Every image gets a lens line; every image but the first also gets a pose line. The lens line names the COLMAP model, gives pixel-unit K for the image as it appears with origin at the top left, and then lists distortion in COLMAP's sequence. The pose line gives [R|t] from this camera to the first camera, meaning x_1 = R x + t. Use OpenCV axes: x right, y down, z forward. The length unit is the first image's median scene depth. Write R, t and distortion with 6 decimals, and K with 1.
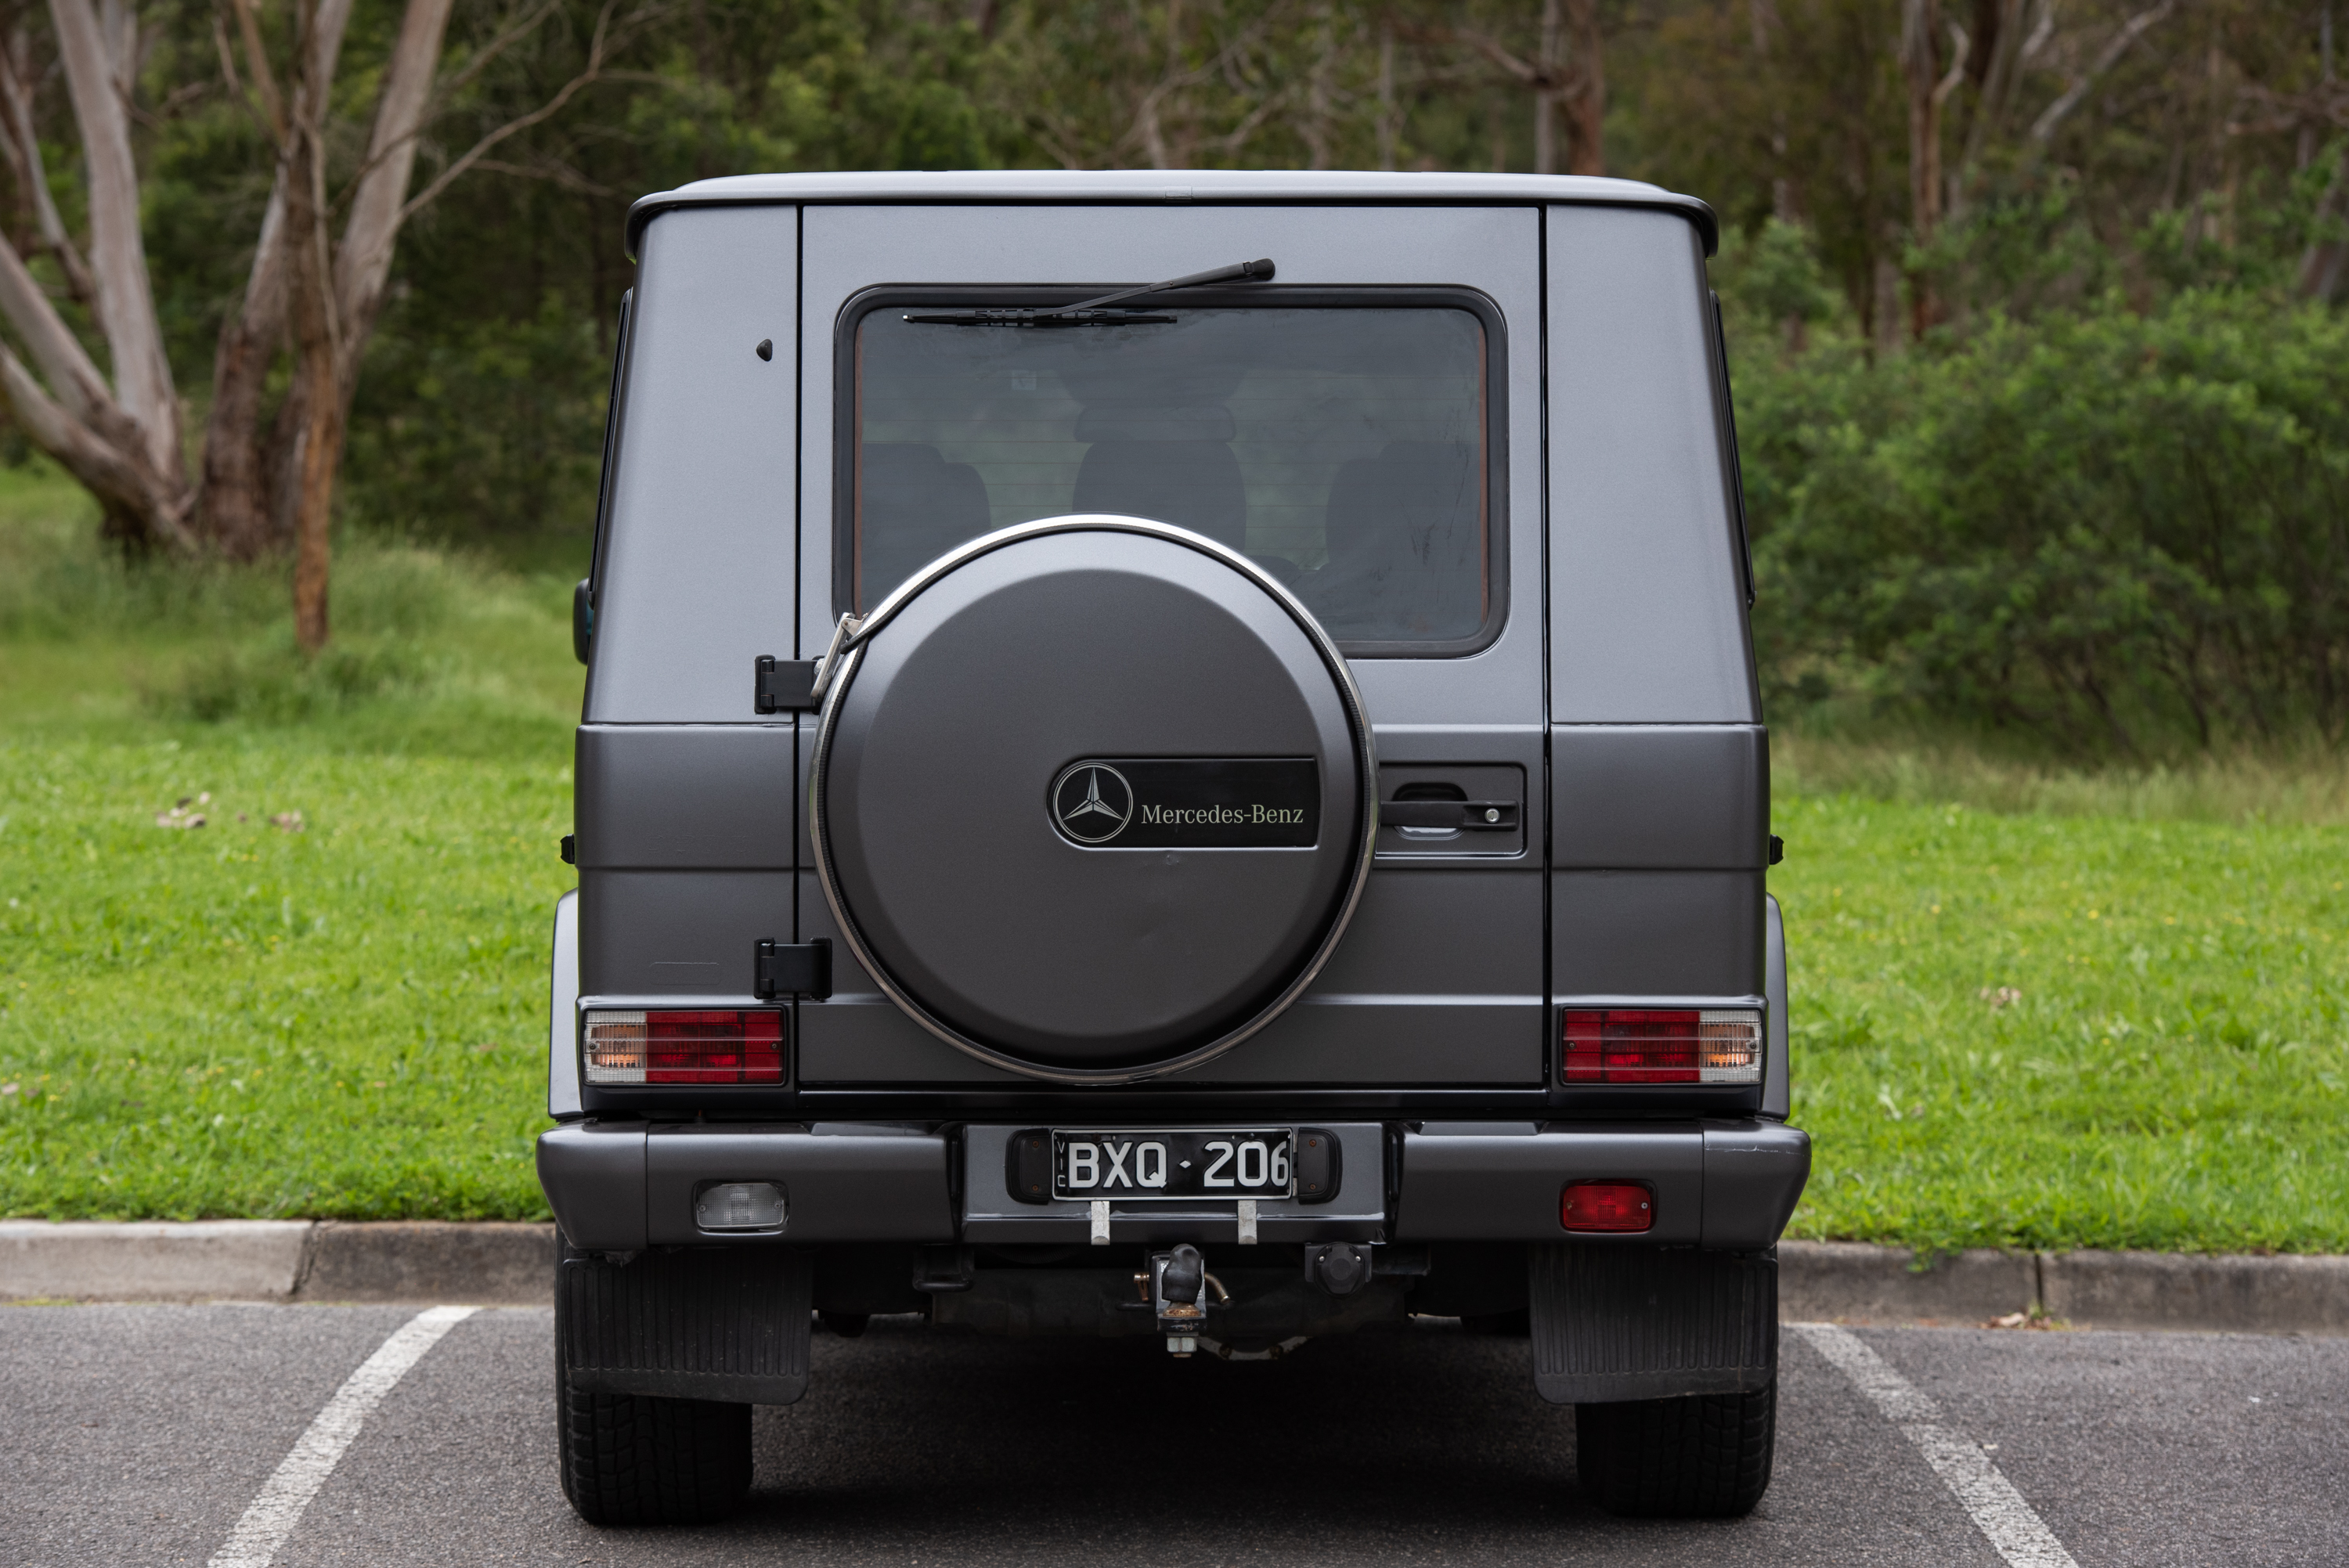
lens RADIAL K [[7702.5, 0, 1174.5], [0, 7702.5, 784.0], [0, 0, 1]] dist [0.509013, -0.786283]
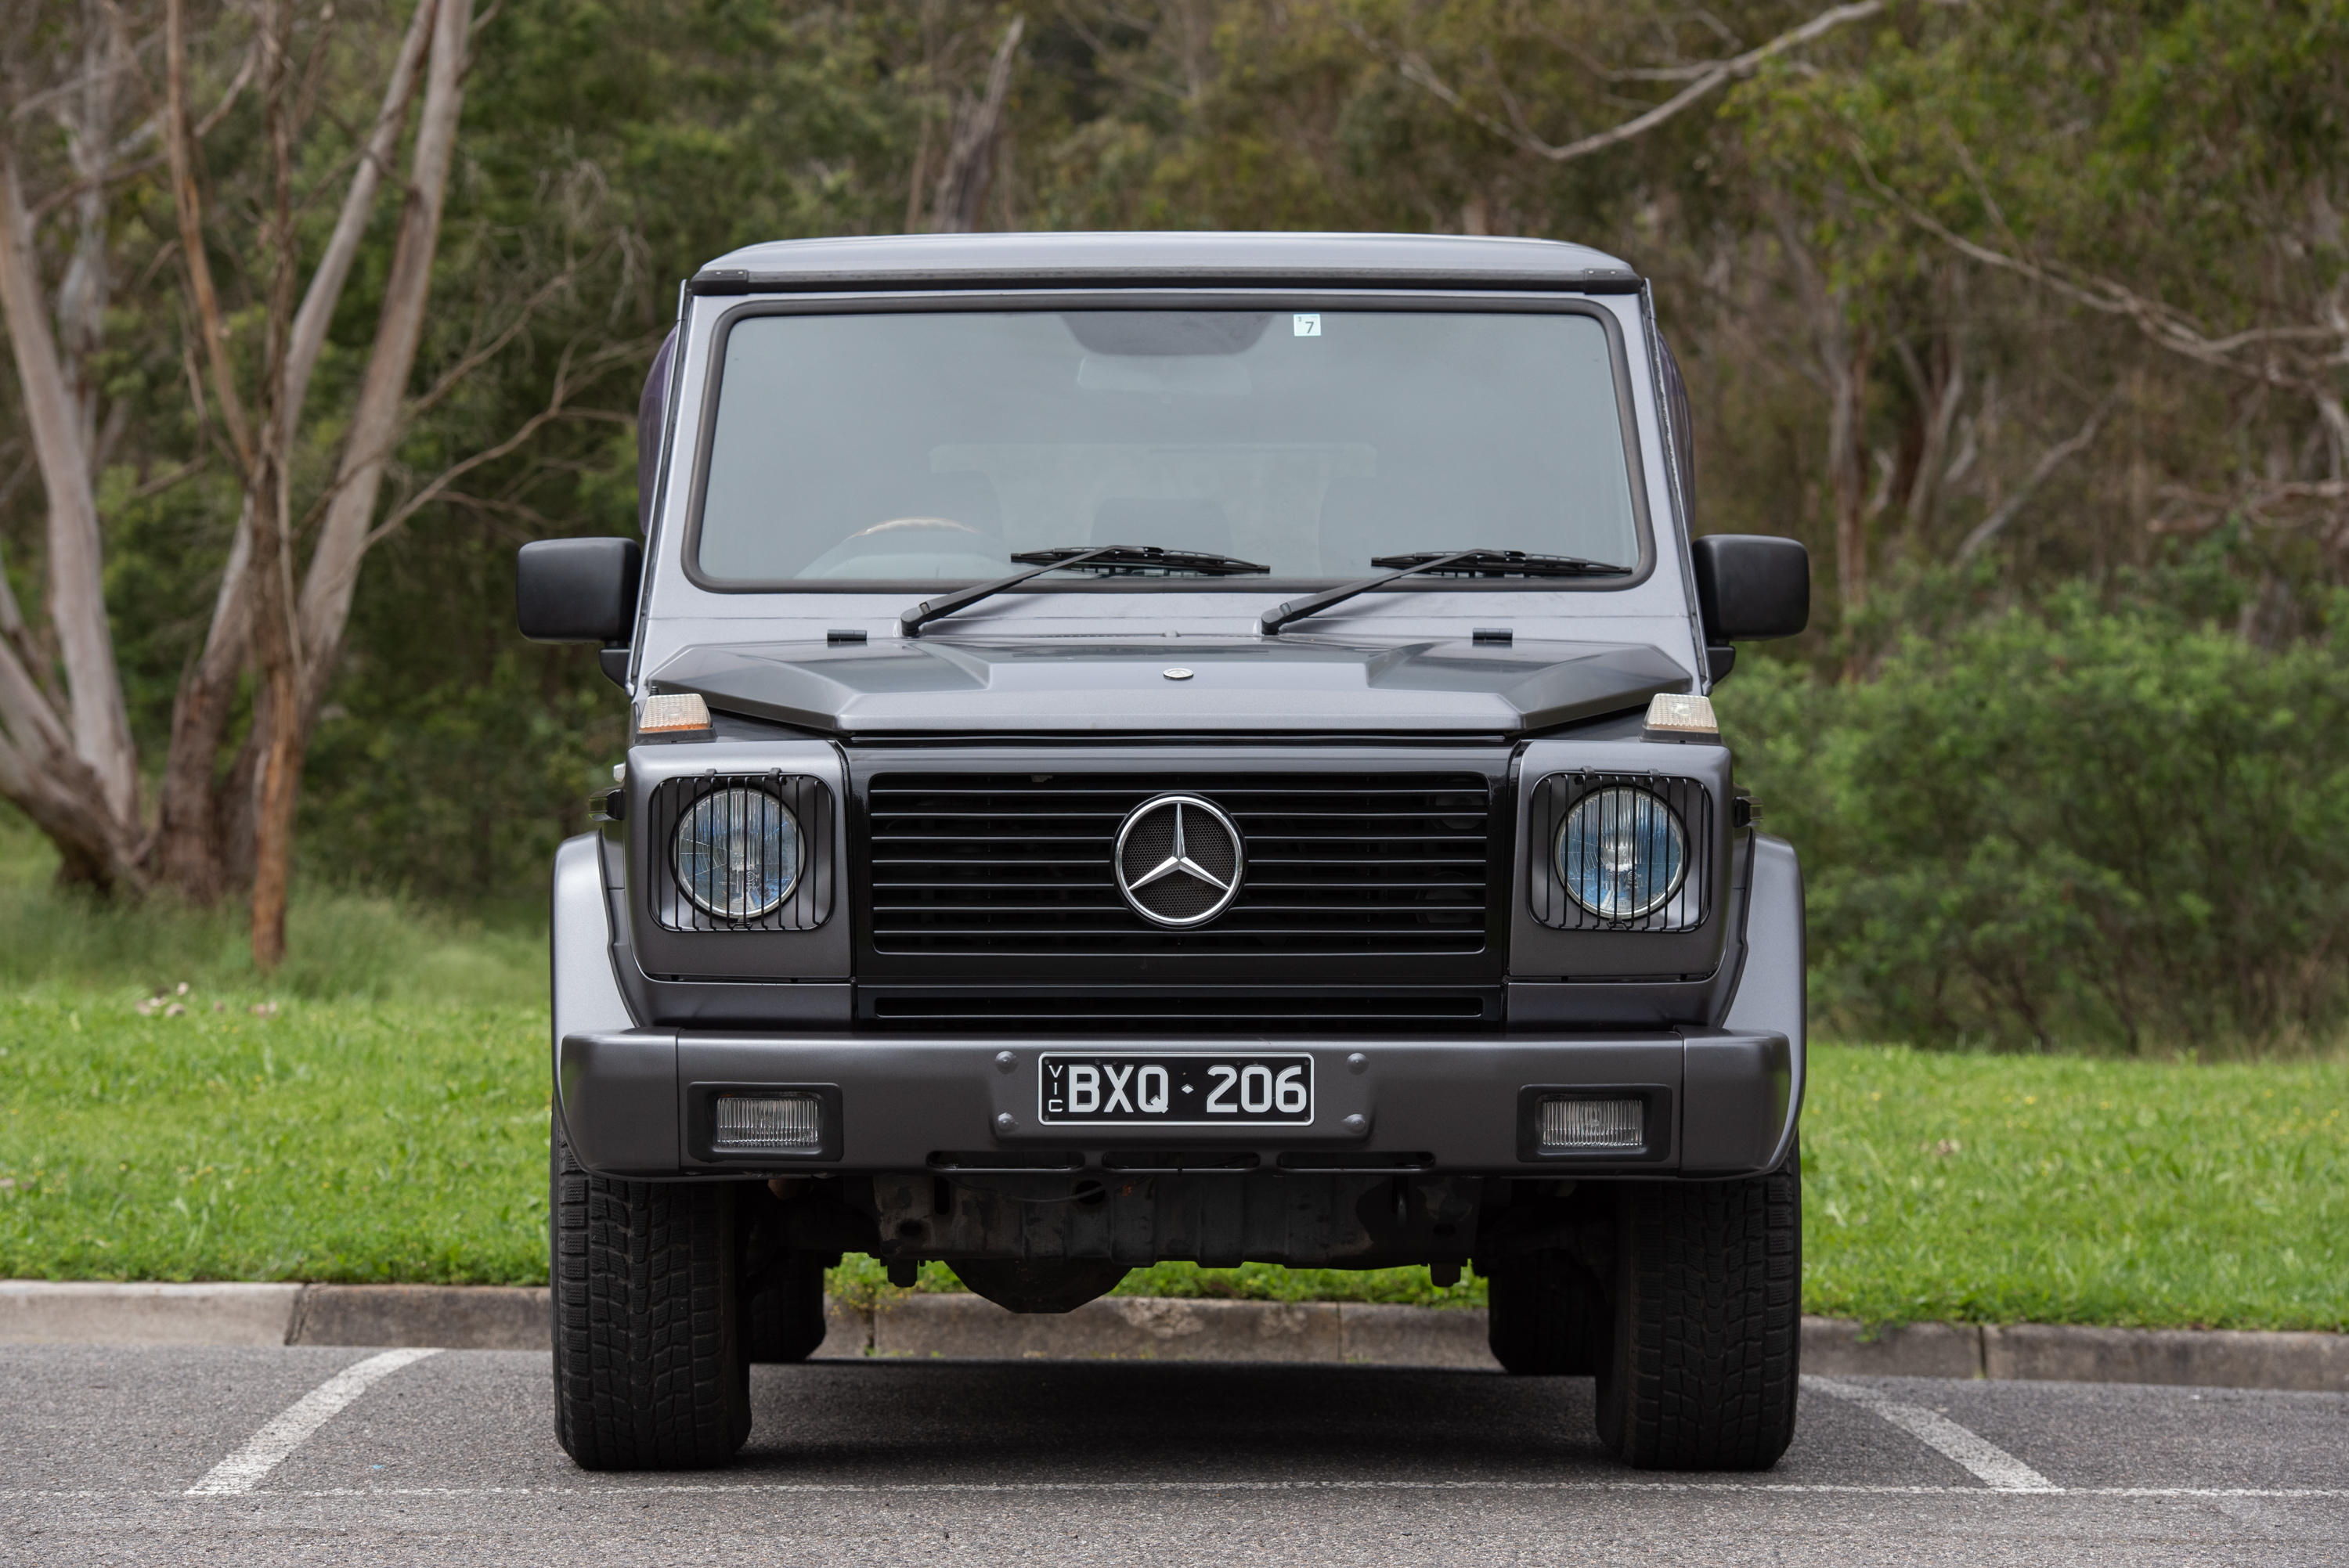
lens RADIAL K [[7673.9, 0, 1174.5], [0, 7673.9, 784.0], [0, 0, 1]] dist [0.383568, 1.004254]
pose [[0.999934, 0.007181, 0.008980, -0.005501], [-0.006616, 0.998086, -0.061482, 0.052193], [-0.009405, 0.061419, 0.998068, -0.024908]]
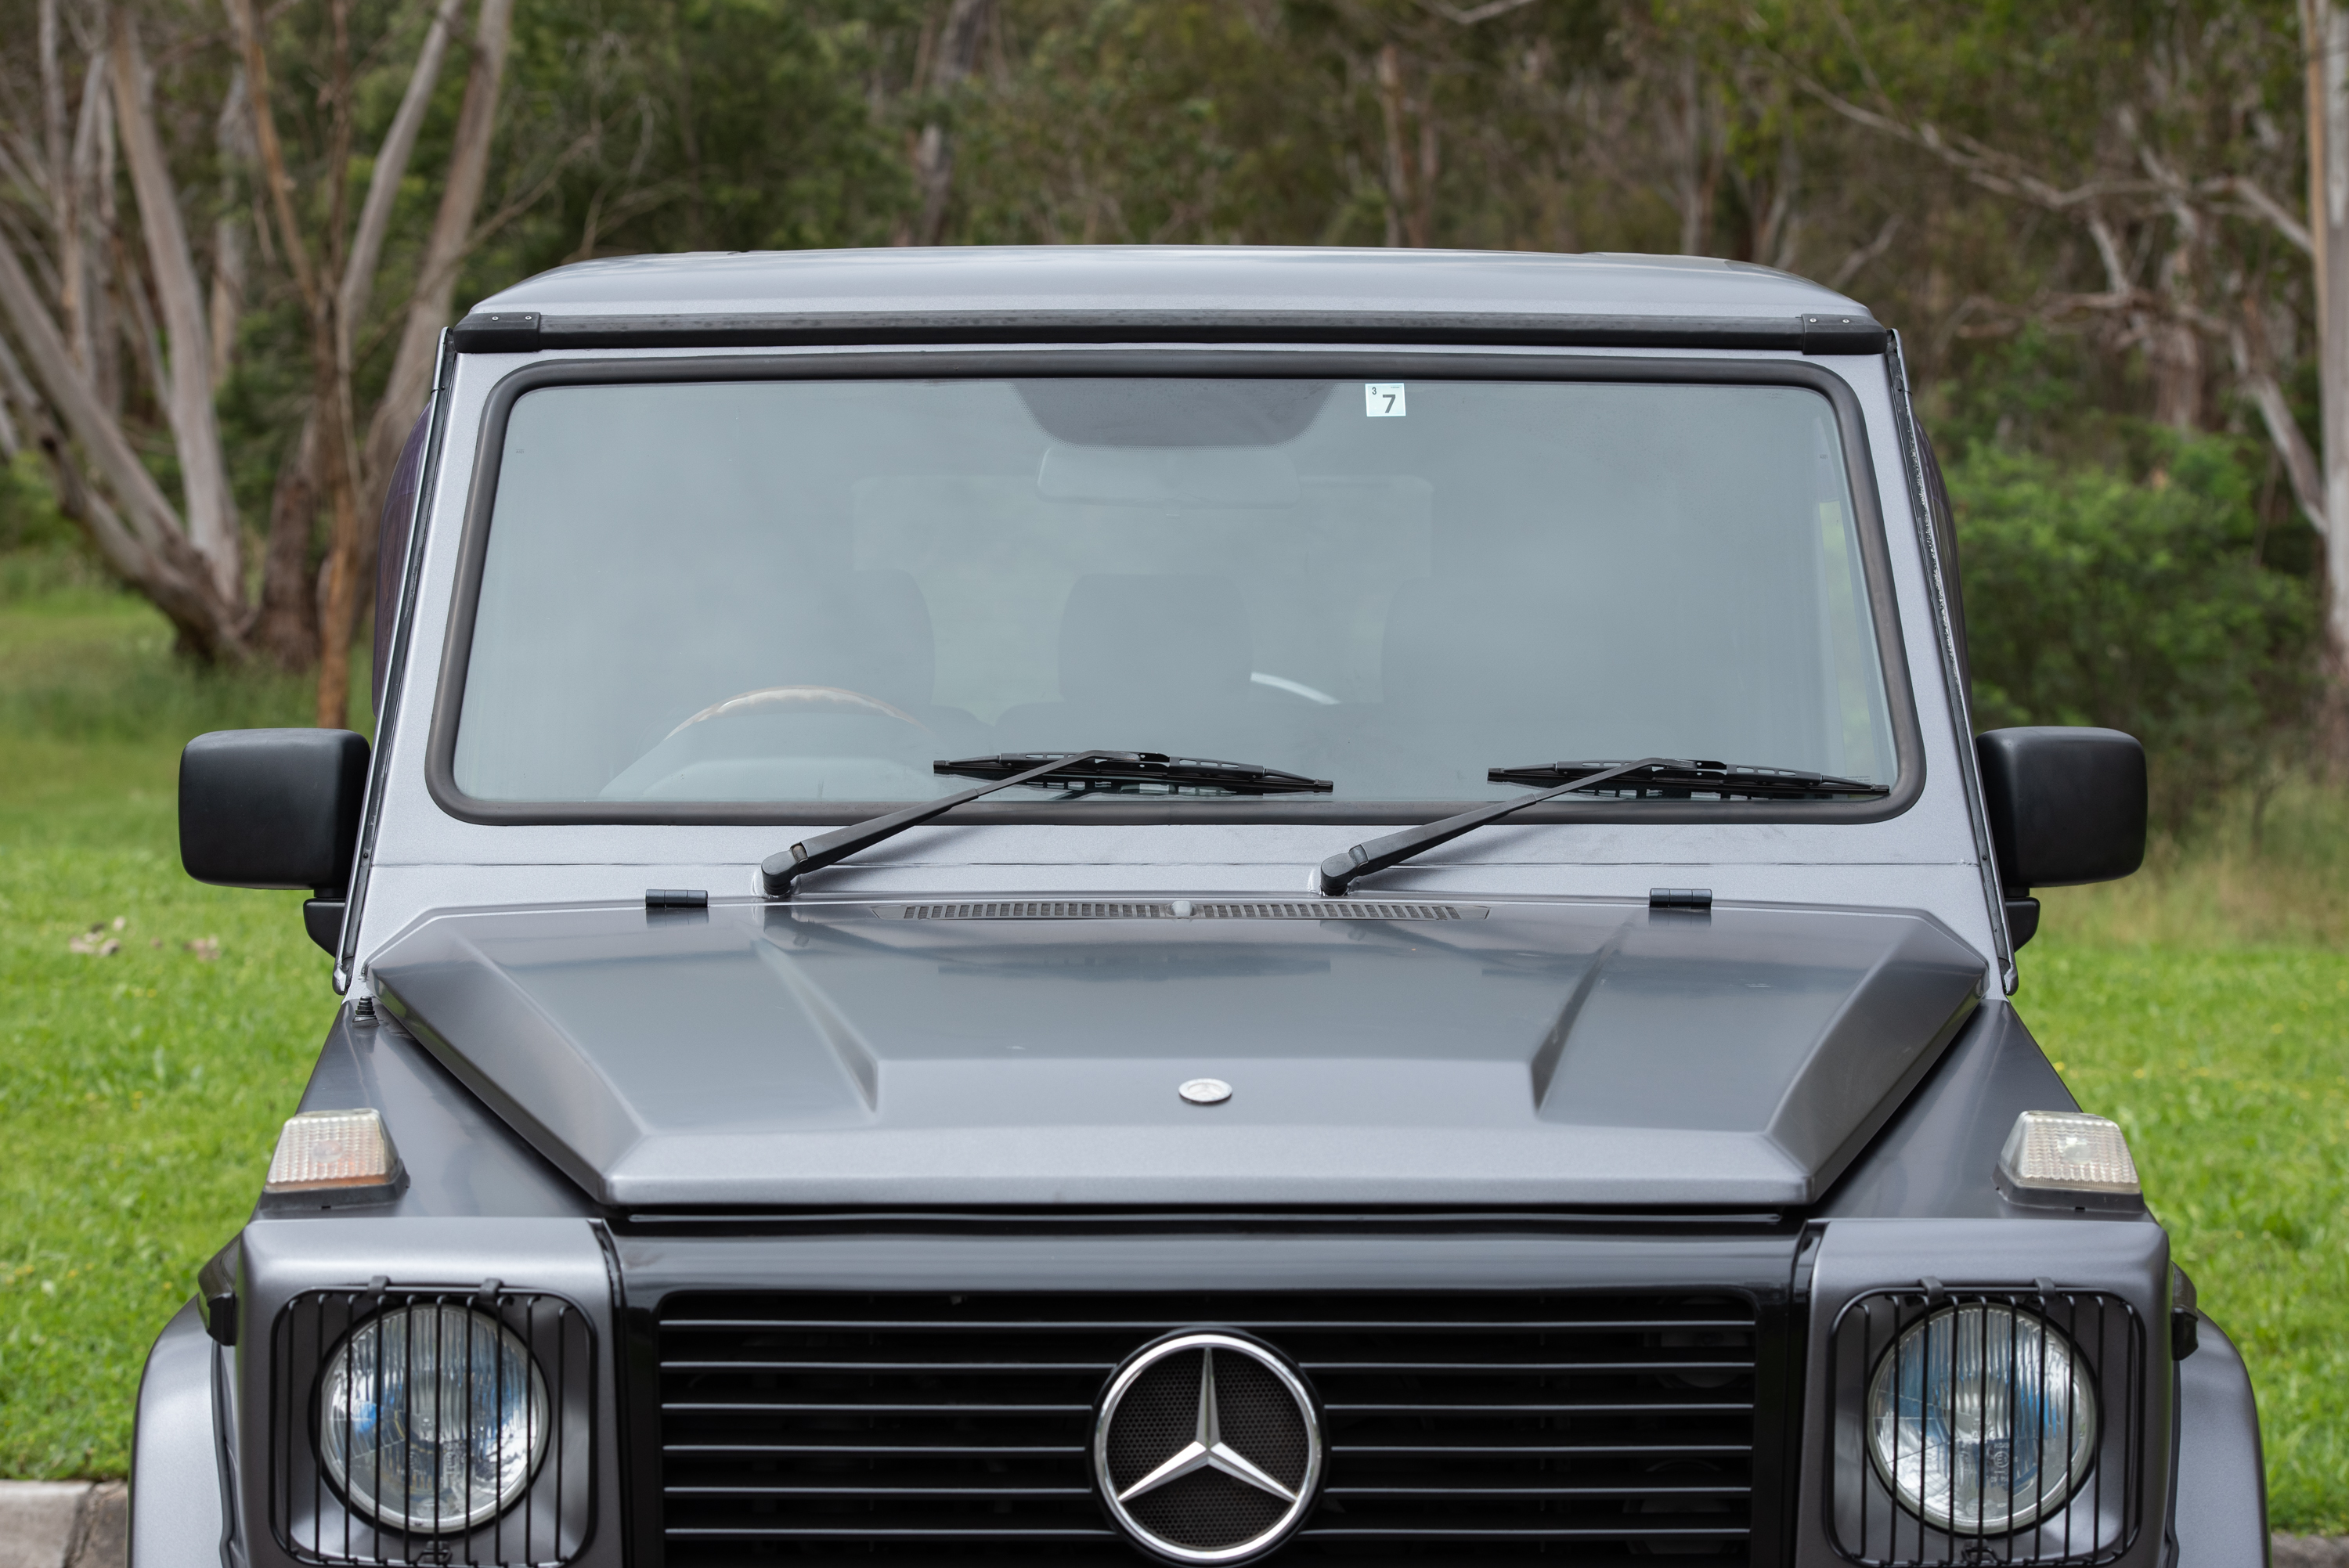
lens RADIAL K [[5860.9, 0, 1174.5], [0, 5860.9, 784.0], [0, 0, 1]] dist [0.079670, 0.515457]
pose [[0.999825, 0.009195, 0.016314, -0.005682], [-0.009028, 0.999906, -0.010277, -0.013327], [-0.016407, 0.010128, 0.999814, 0.363118]]
